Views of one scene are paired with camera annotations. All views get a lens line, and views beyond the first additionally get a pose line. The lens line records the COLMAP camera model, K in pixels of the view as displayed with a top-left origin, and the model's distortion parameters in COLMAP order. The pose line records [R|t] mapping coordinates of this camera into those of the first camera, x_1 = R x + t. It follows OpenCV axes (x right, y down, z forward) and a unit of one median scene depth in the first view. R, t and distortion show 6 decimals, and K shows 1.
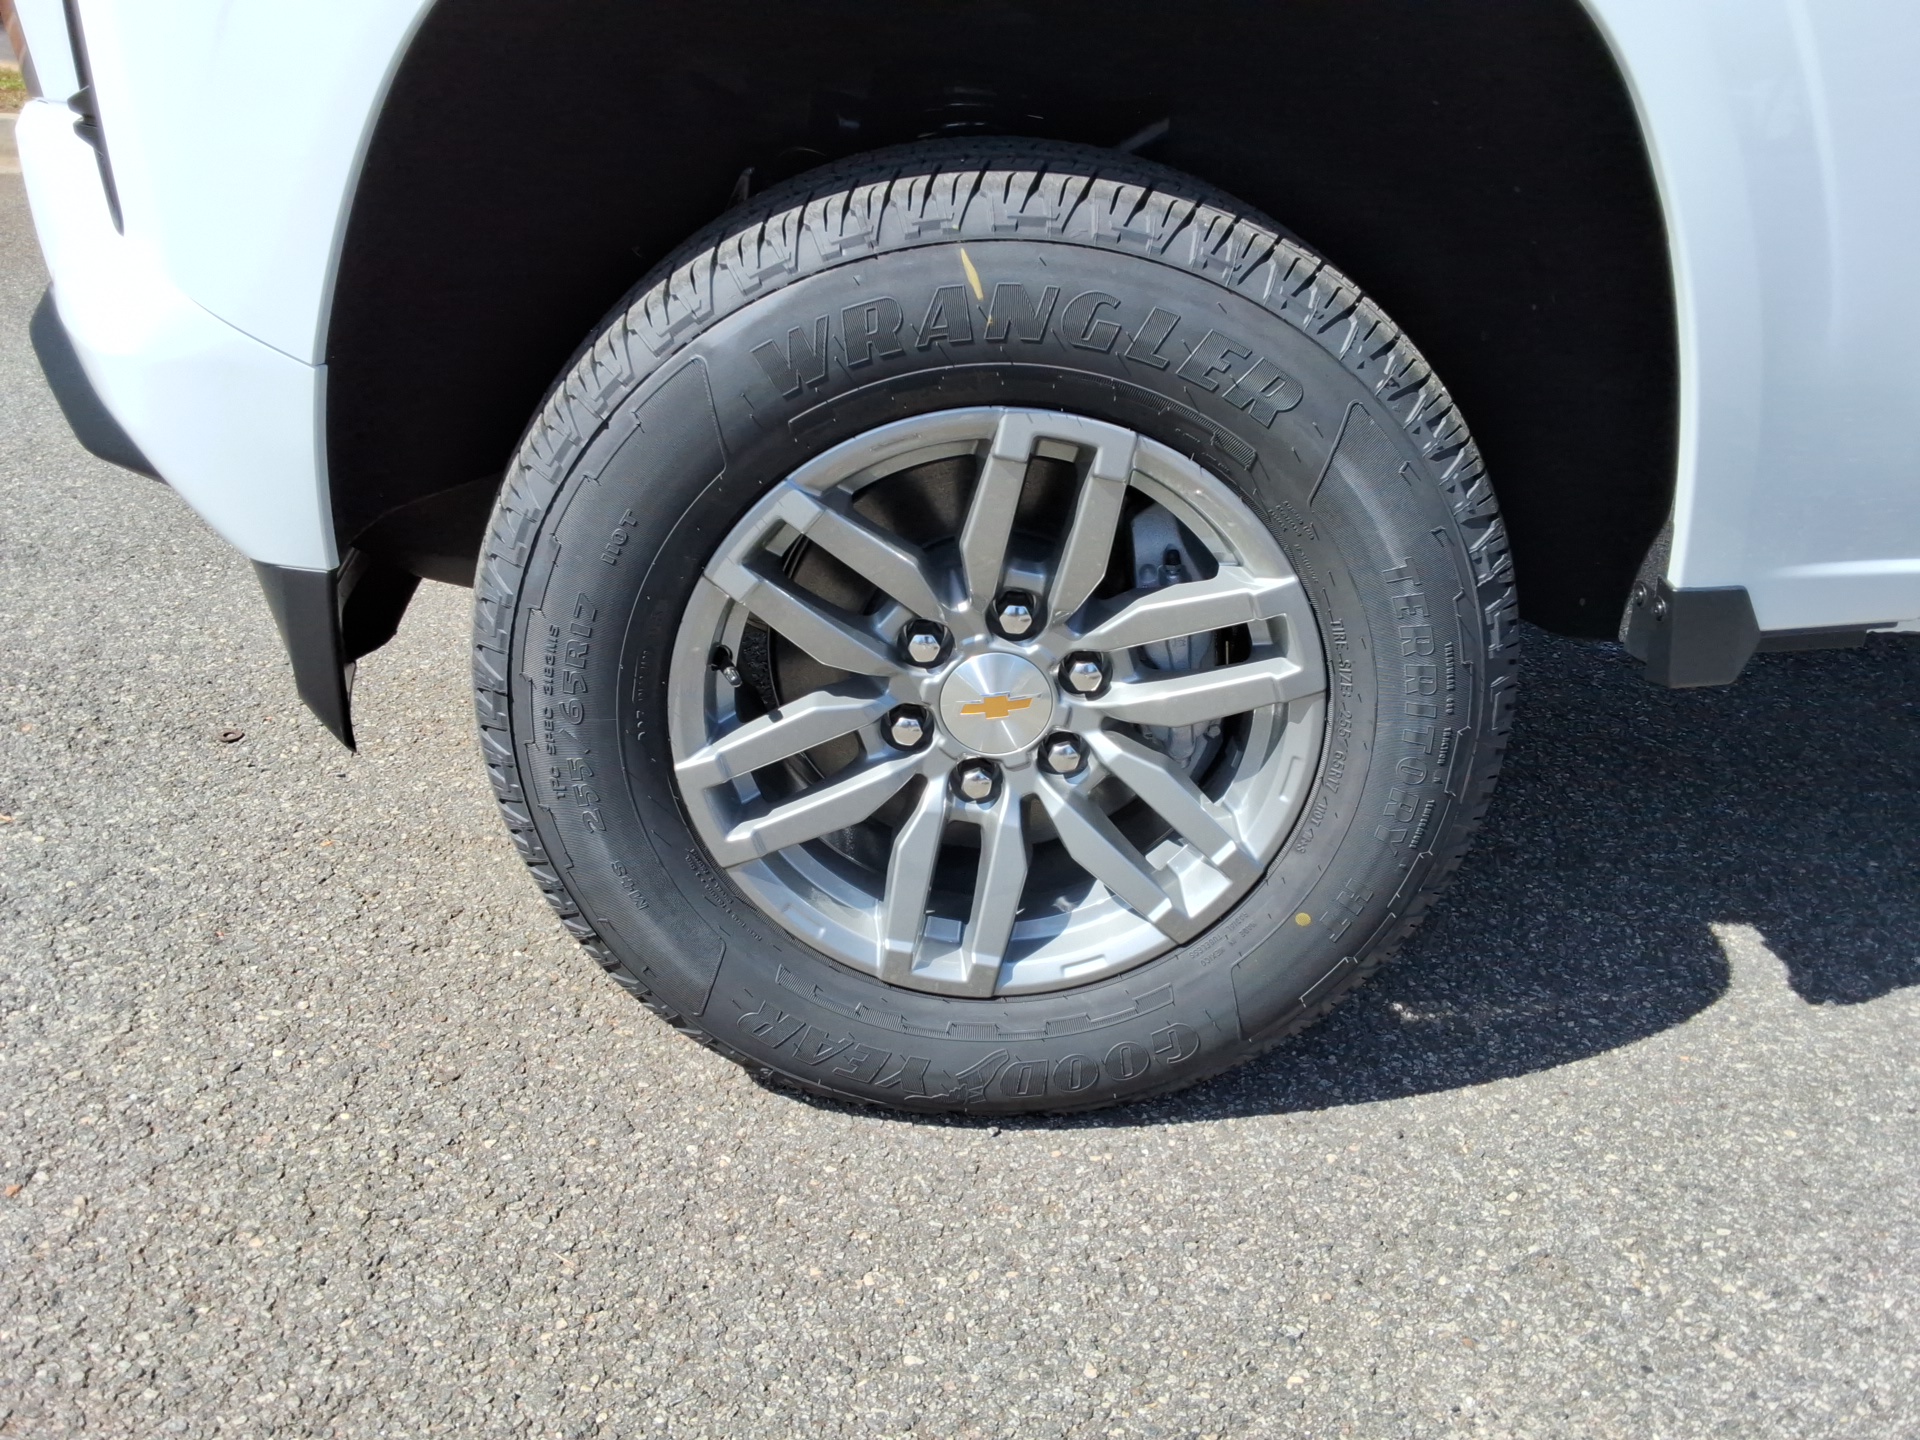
lens RADIAL K [[1544.2, 0, 973.3], [0, 1544.2, 711.6], [0, 0, 1]] dist [0.104713, -0.154935]
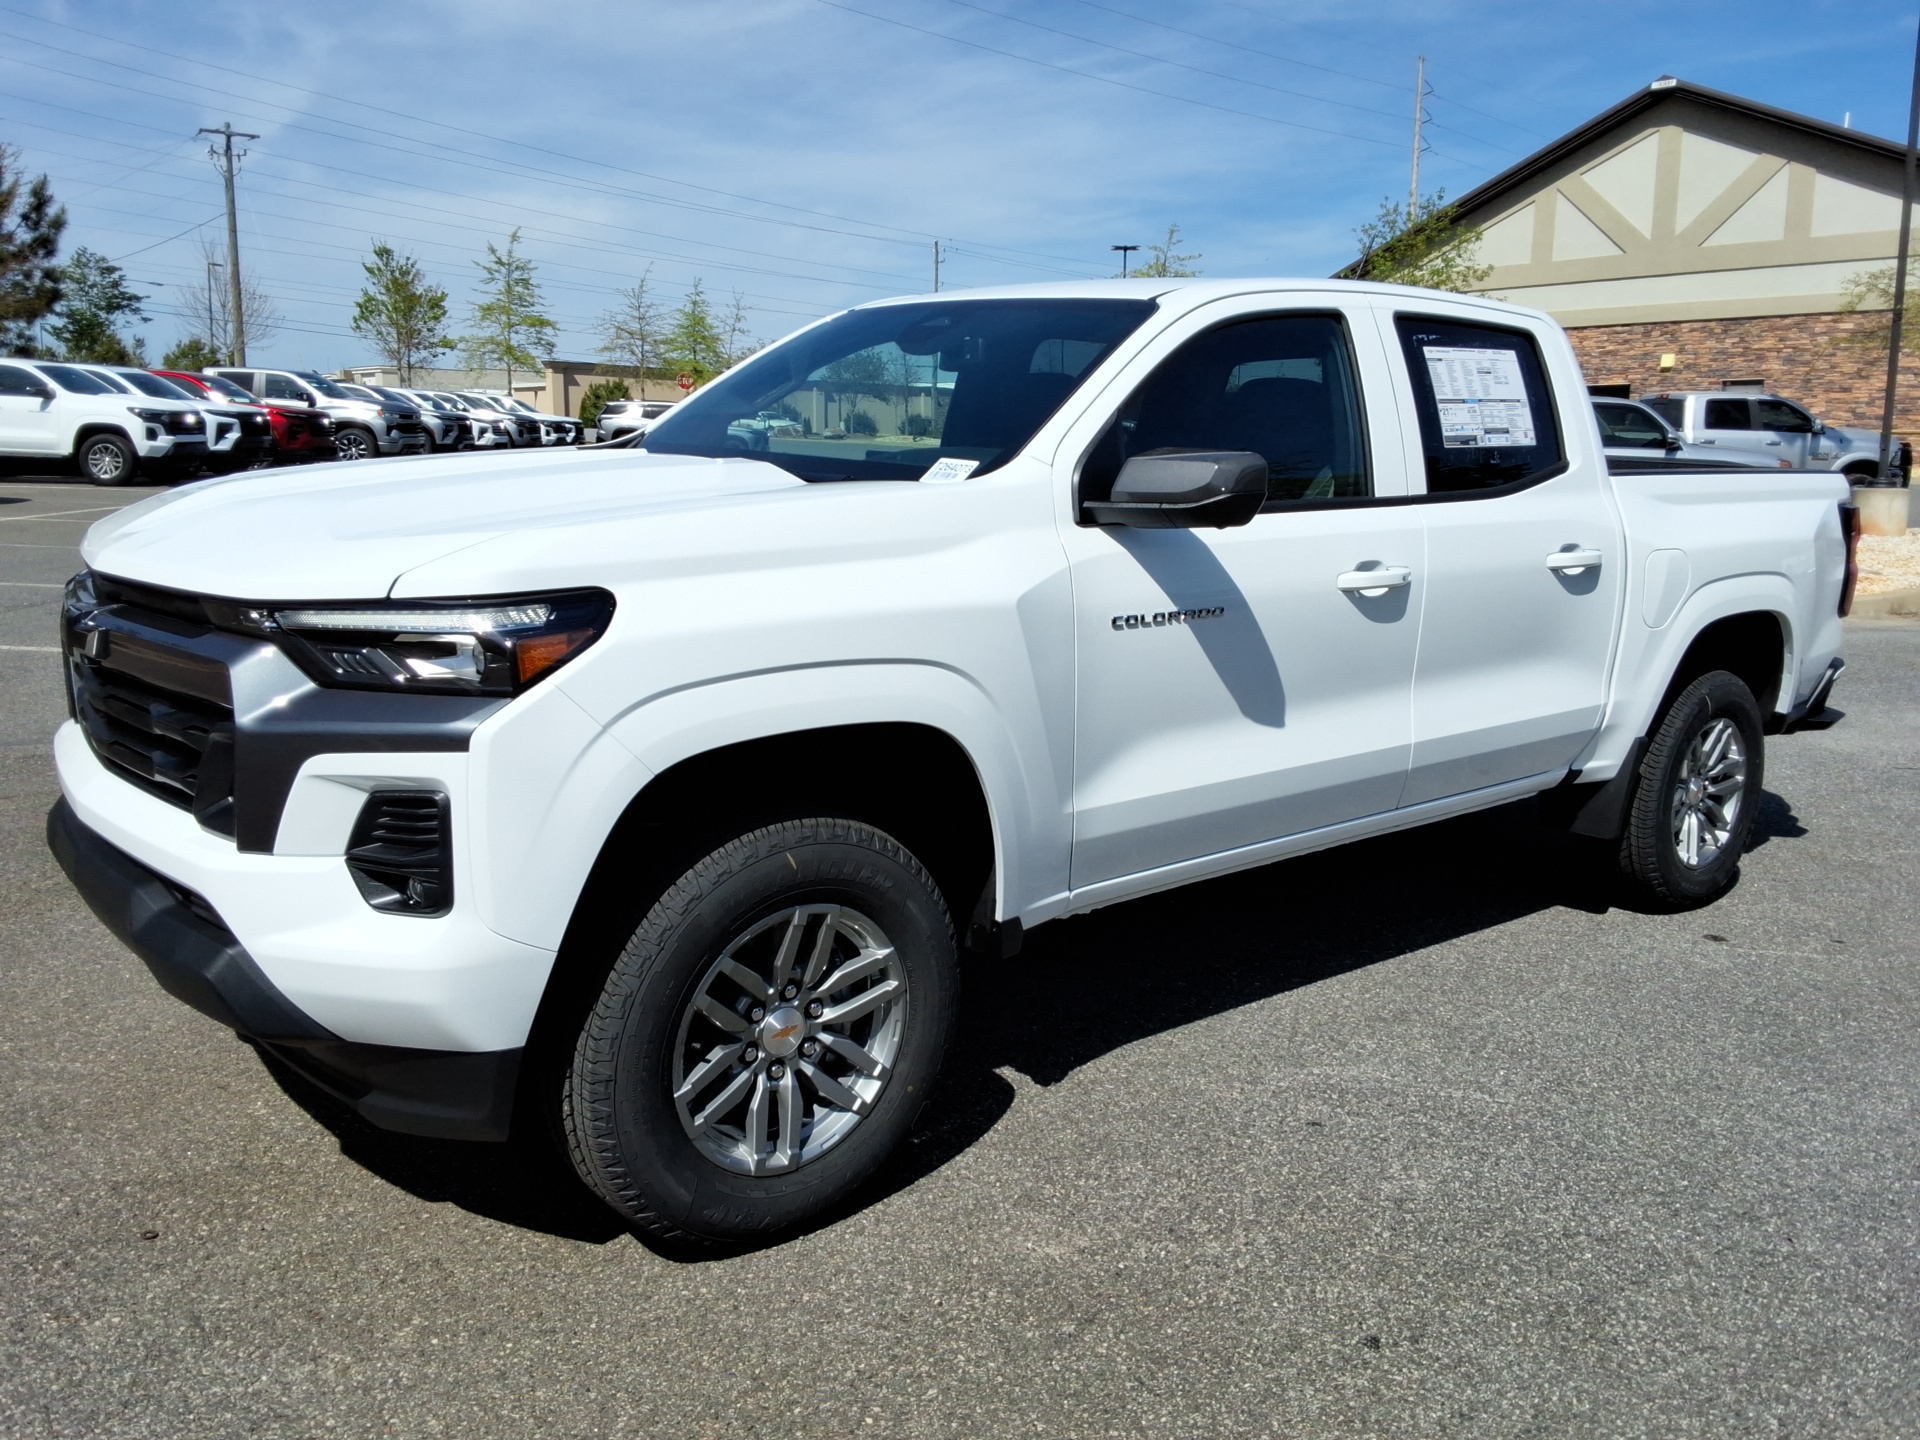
lens RADIAL K [[1544.2, 0, 973.4], [0, 1544.2, 720.2], [0, 0, 1]] dist [0.104713, -0.154935]
pose [[0.769242, -0.124610, 0.626689, -1.151914], [0.268163, 0.953201, -0.139628, -0.047701], [-0.579962, 0.275463, 0.766658, -1.055315]]
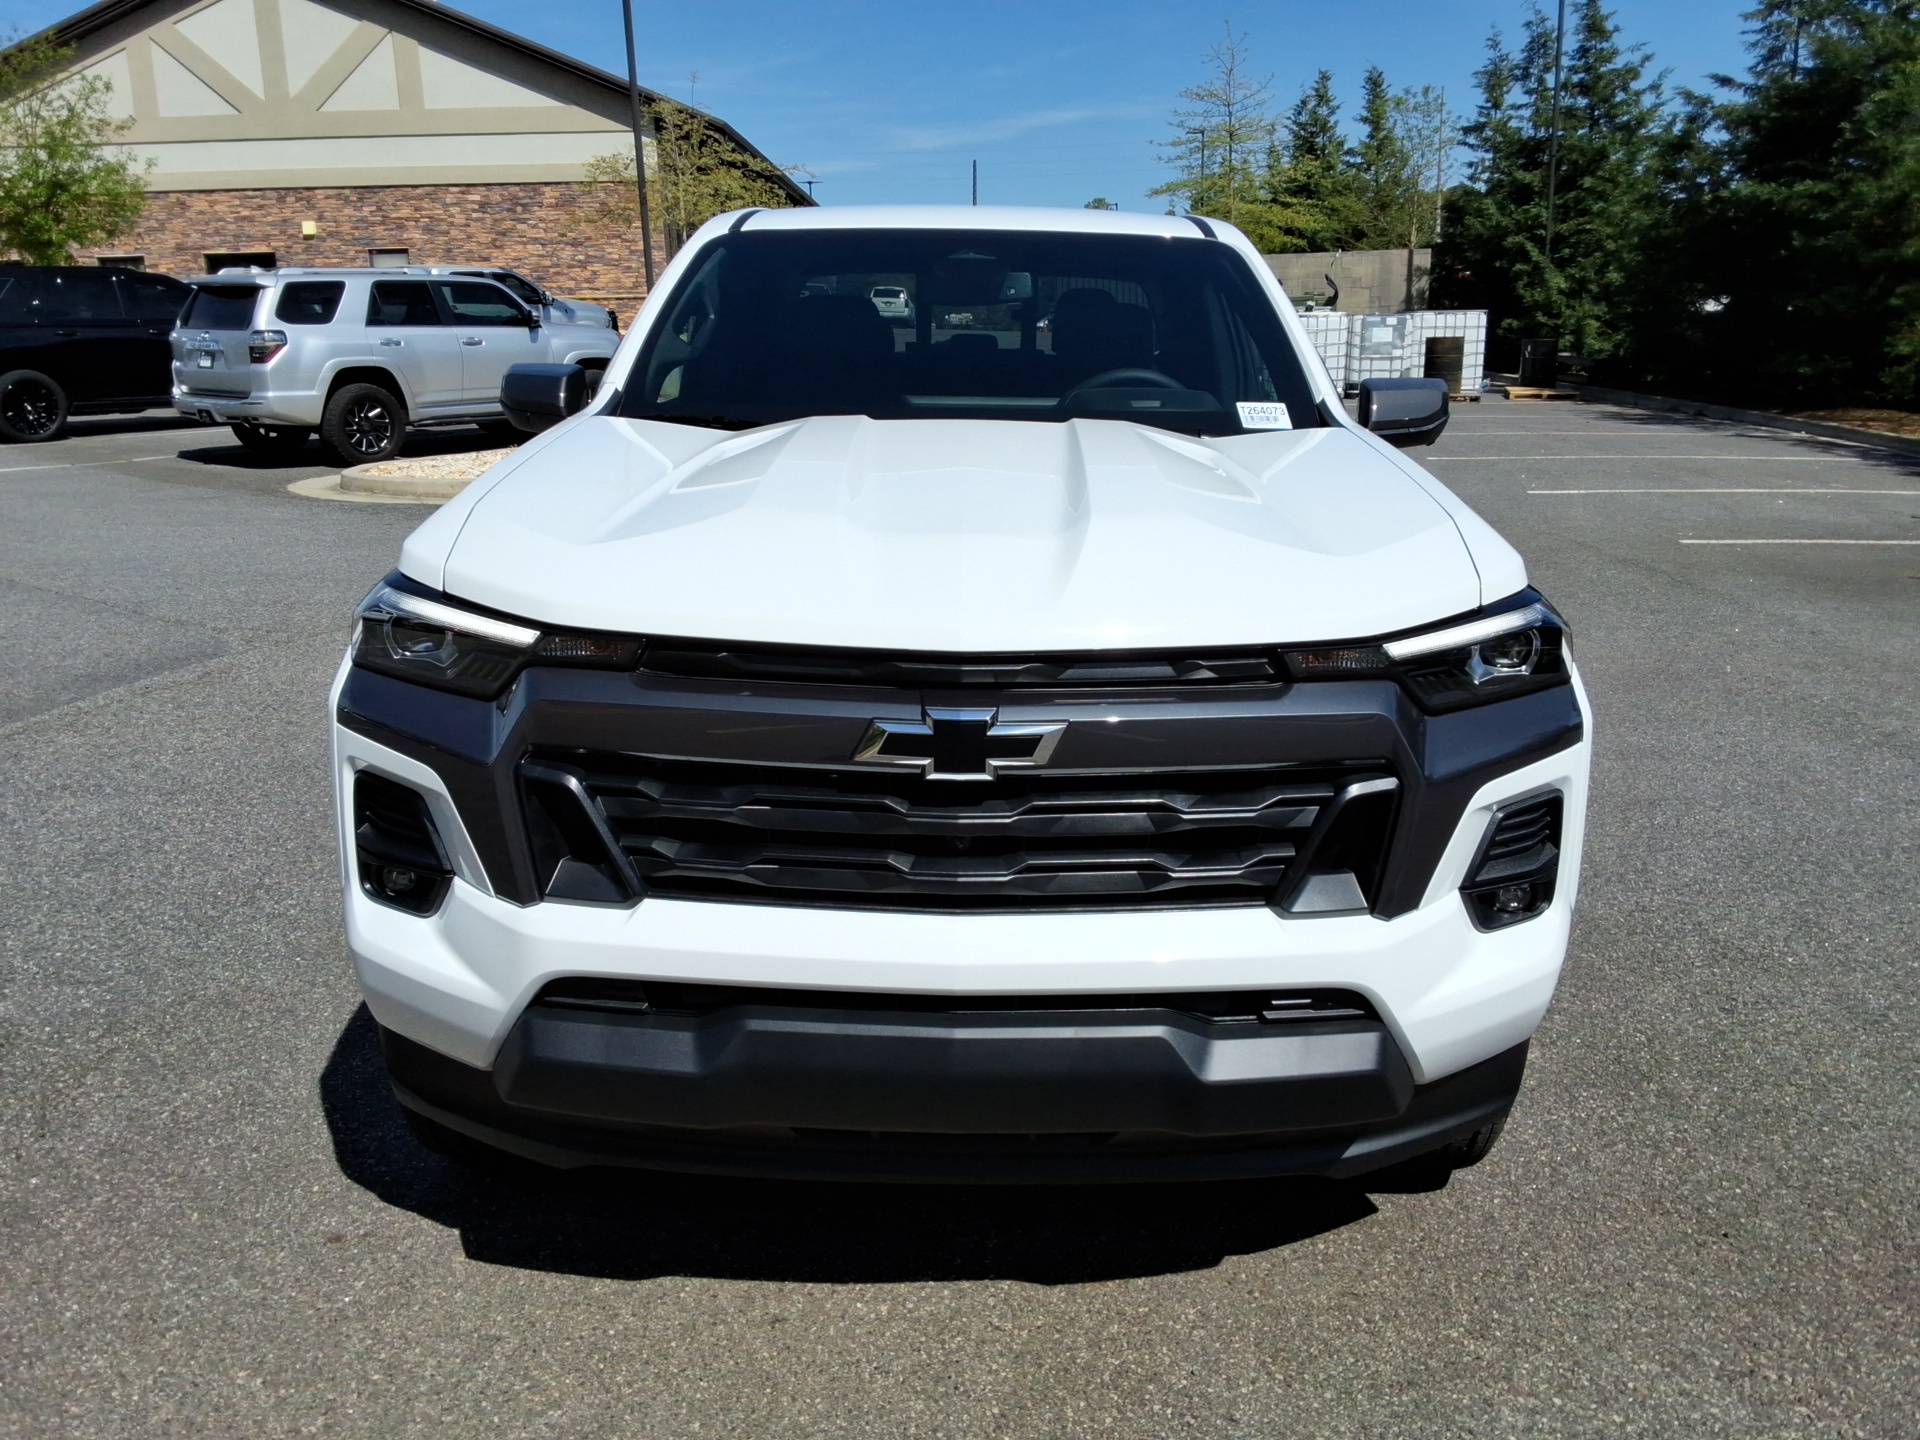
lens RADIAL K [[1544.2, 0, 967.7], [0, 1544.2, 718.5], [0, 0, 1]] dist [0.104713, -0.154935]
pose [[0.012451, -0.280356, 0.959815, -2.288165], [0.431171, 0.867570, 0.247819, -1.284695], [-0.902185, 0.410758, 0.131684, 1.230945]]
